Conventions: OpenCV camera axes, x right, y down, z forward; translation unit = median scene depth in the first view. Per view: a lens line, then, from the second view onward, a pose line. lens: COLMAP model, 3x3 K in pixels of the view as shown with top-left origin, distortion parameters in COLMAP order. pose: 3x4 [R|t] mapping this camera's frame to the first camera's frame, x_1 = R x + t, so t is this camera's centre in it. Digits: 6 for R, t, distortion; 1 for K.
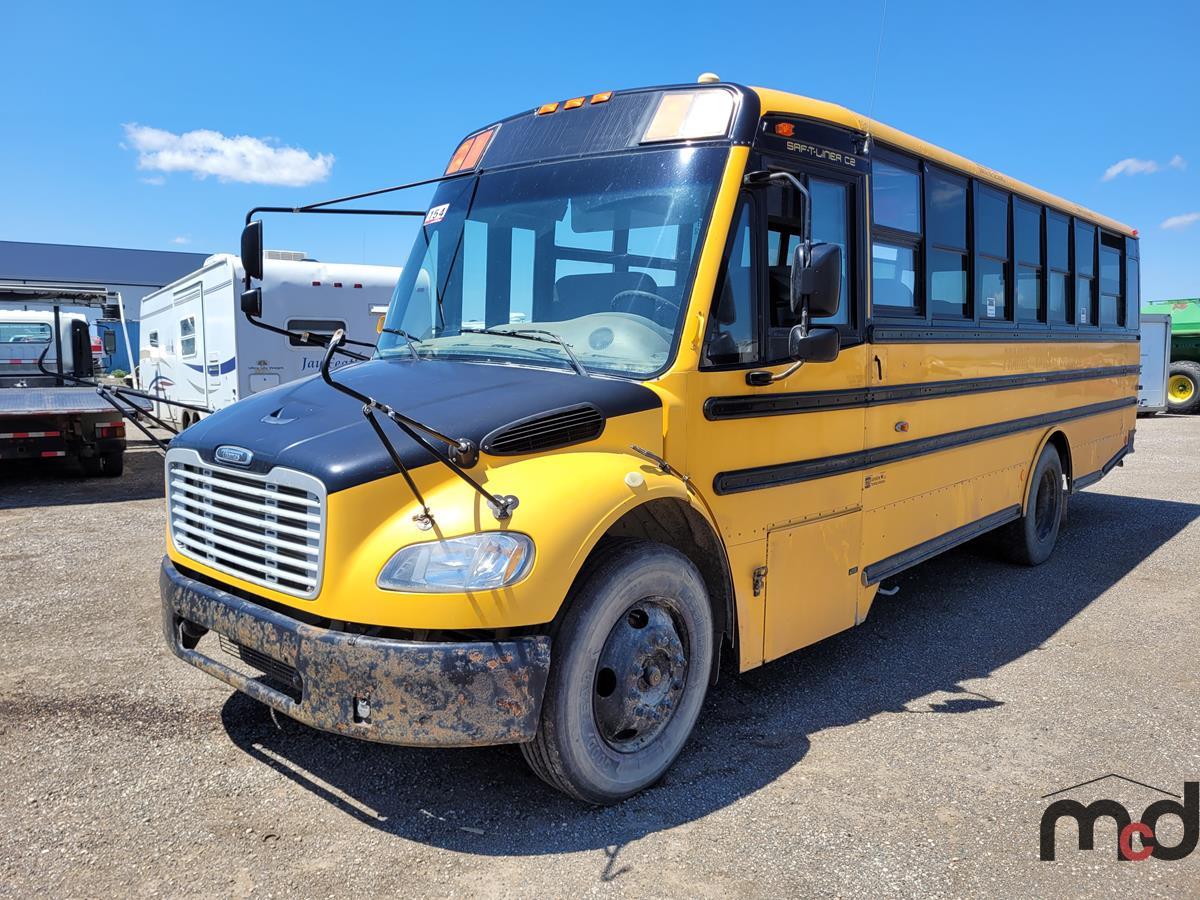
lens RADIAL K [[910.3, 0, 608.0], [0, 910.3, 458.7], [0, 0, 1]] dist [0.021488, 0.003361]
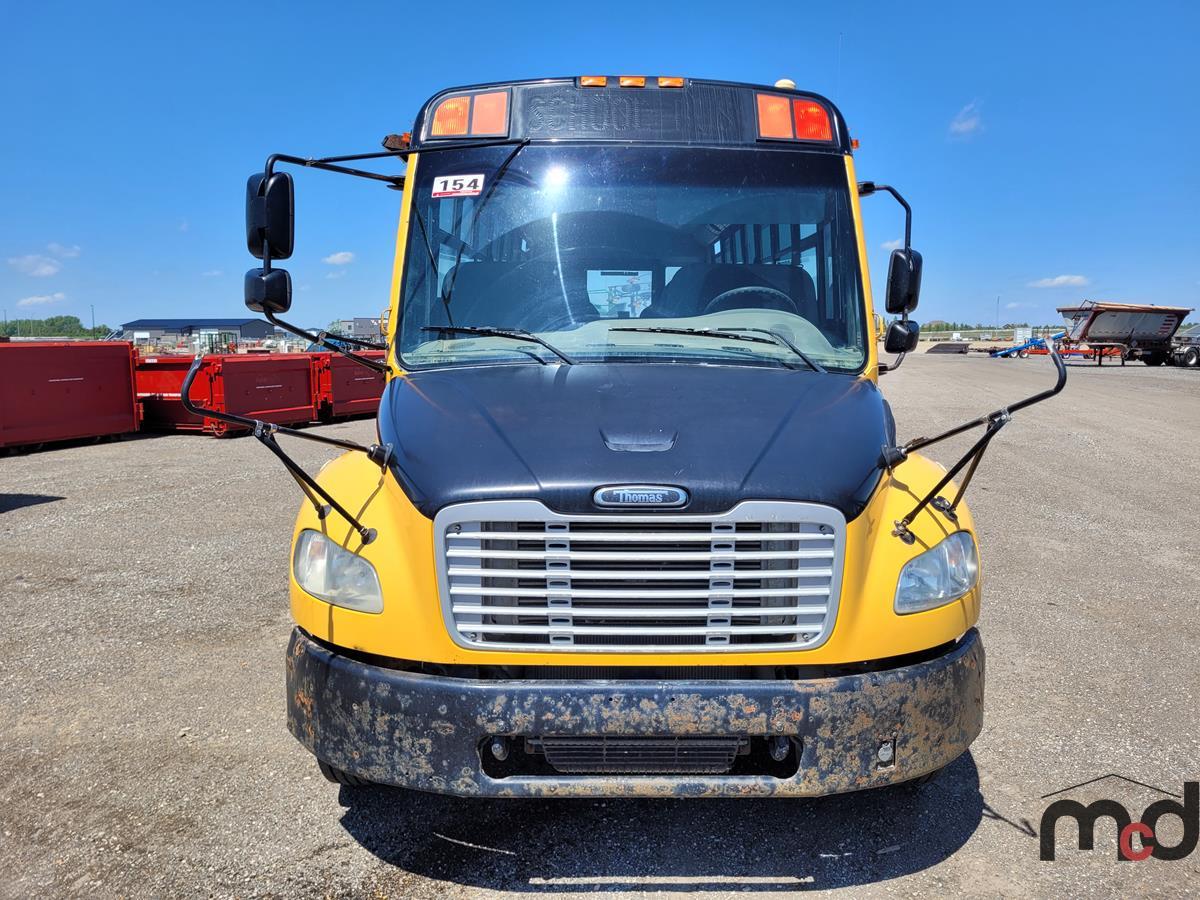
lens RADIAL K [[910.3, 0, 596.8], [0, 910.3, 451.3], [0, 0, 1]] dist [0.021488, 0.003361]
pose [[0.746797, -0.097304, 0.657896, -0.821493], [0.093565, 0.994772, 0.040921, -0.066677], [-0.658438, 0.030996, 0.751996, 0.392642]]
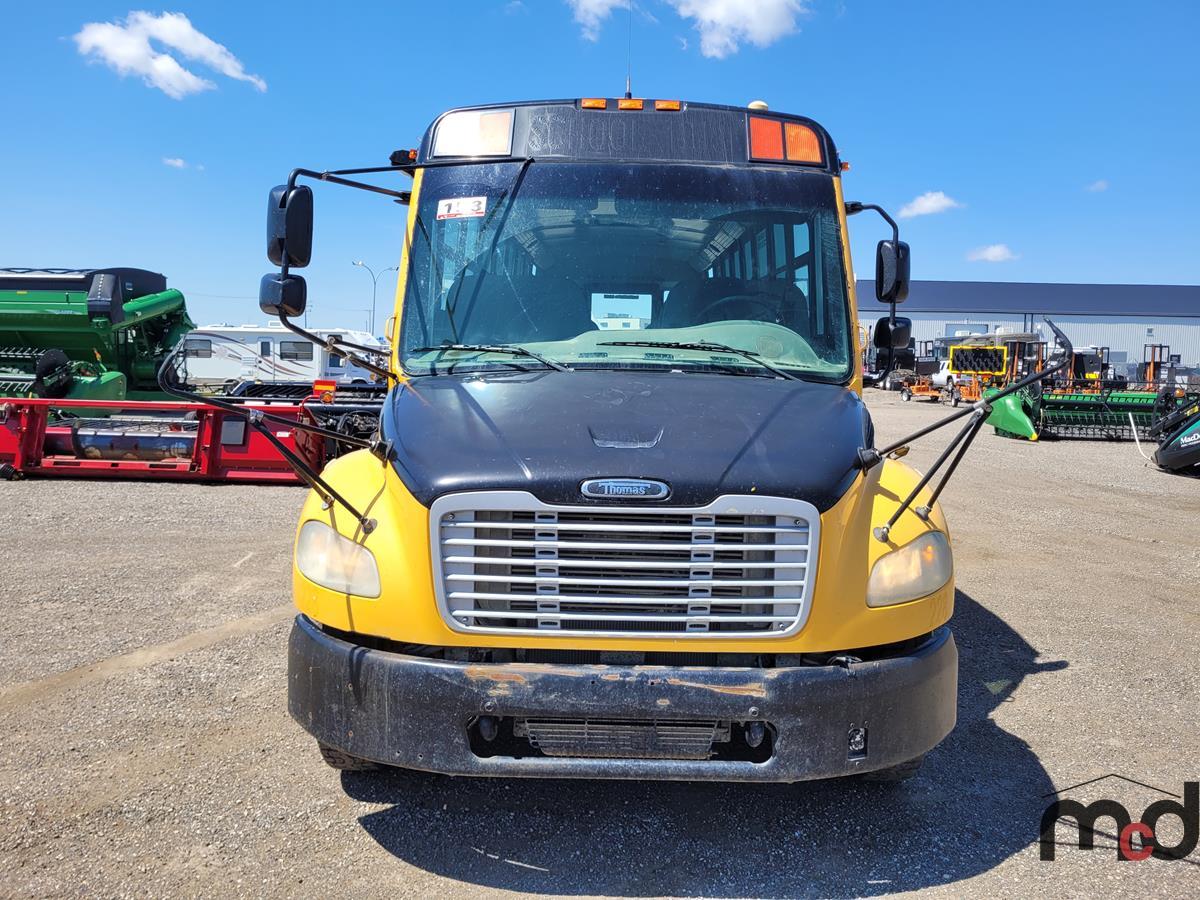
lens RADIAL K [[971.3, 0, 599.1], [0, 971.3, 438.8], [0, 0, 1]] dist [-0.005922, -0.010875]
pose [[0.755250, -0.055464, 0.653086, -0.868621], [0.079670, 0.996793, -0.007479, -0.038381], [-0.650577, 0.057680, 0.757247, 0.312867]]
